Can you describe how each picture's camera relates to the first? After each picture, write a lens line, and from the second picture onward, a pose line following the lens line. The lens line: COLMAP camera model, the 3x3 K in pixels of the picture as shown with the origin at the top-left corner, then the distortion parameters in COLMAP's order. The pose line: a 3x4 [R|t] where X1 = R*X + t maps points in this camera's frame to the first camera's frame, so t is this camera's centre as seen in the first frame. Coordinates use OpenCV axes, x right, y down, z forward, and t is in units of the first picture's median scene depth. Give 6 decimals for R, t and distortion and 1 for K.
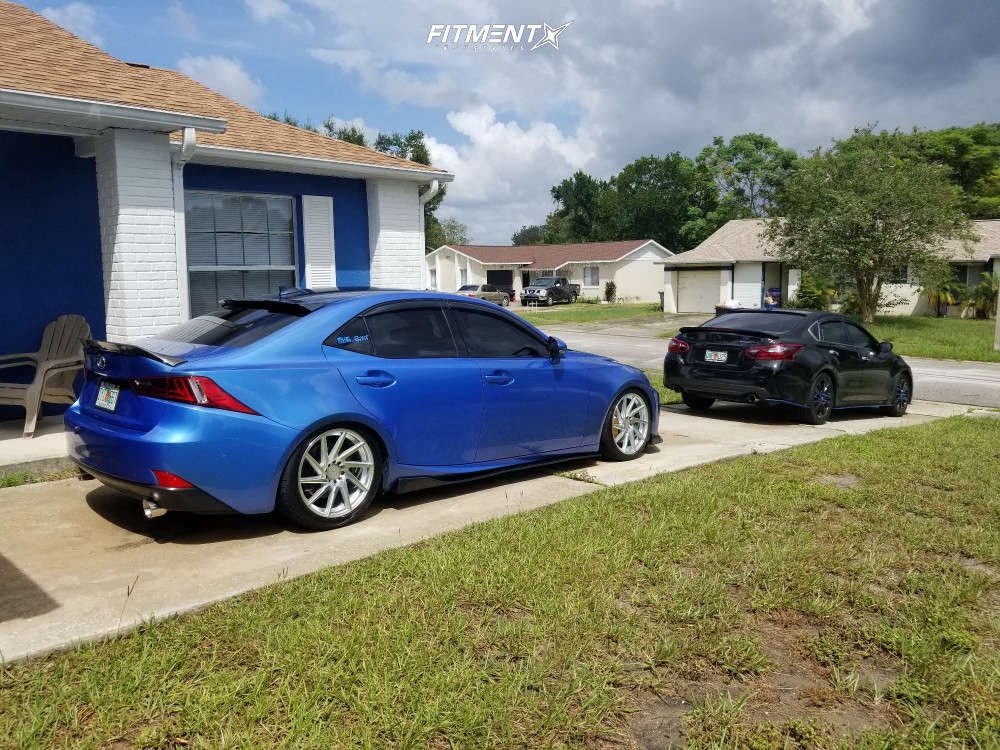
lens RADIAL K [[773.1, 0, 494.5], [0, 773.1, 352.5], [0, 0, 1]] dist [0.082690, -0.129920]
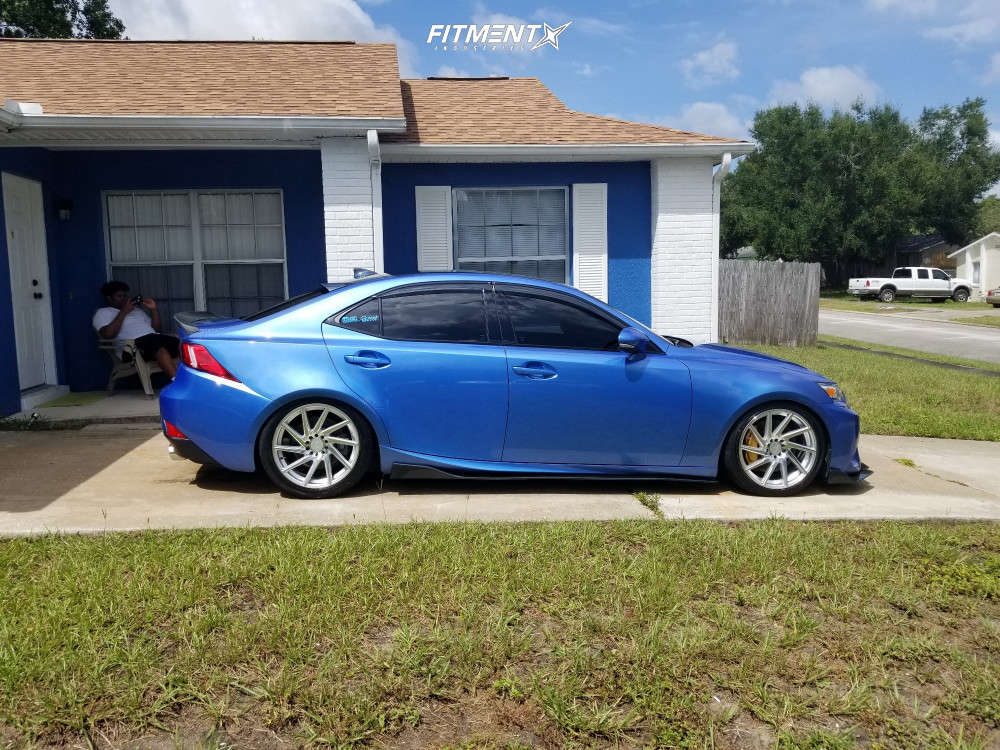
lens RADIAL K [[773.1, 0, 494.5], [0, 773.1, 352.5], [0, 0, 1]] dist [0.082690, -0.129920]
pose [[0.784813, 0.056281, -0.617171, 0.306693], [-0.054349, 0.998281, 0.021924, -0.002932], [0.617345, 0.016337, 0.786523, 0.162787]]
